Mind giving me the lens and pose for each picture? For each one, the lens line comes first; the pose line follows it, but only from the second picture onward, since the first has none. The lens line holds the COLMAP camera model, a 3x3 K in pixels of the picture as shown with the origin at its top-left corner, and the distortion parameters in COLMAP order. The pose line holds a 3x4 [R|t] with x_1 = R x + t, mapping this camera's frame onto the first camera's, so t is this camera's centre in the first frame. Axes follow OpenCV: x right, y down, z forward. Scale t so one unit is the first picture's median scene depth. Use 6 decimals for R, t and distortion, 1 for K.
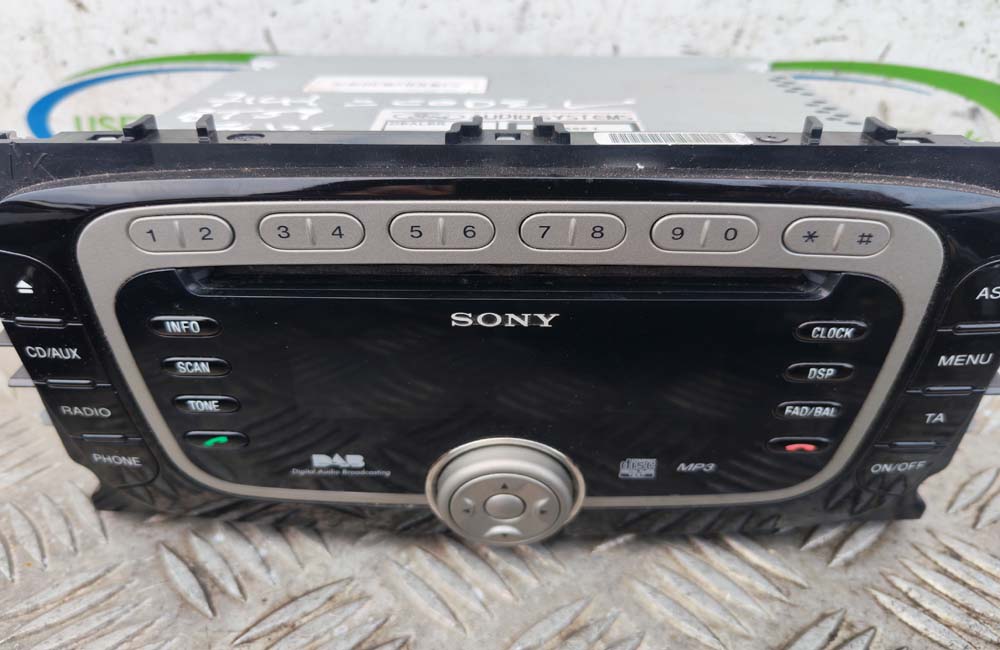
lens RADIAL K [[769.2, 0, 496.9], [0, 769.2, 325.2], [0, 0, 1]] dist [-0.033123, -0.024188]
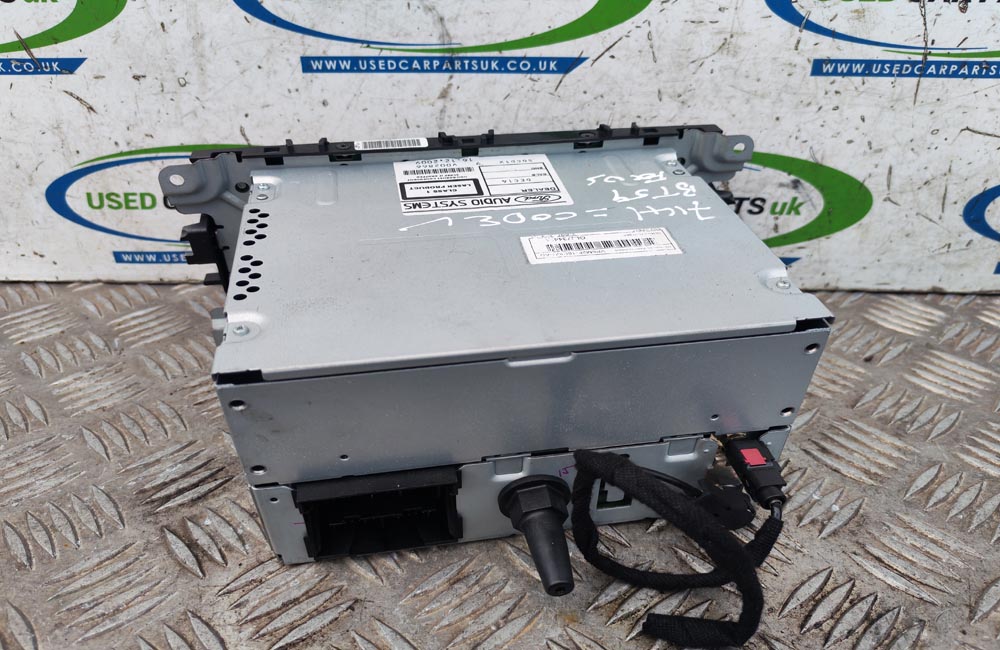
lens RADIAL K [[769.2, 0, 504.1], [0, 769.2, 324.0], [0, 0, 1]] dist [-0.033123, -0.024188]
pose [[0.999614, -0.019069, 0.020199, 0.153887], [0.019519, 0.999560, -0.022342, -0.036552], [-0.019764, 0.022727, 0.999546, -0.403368]]
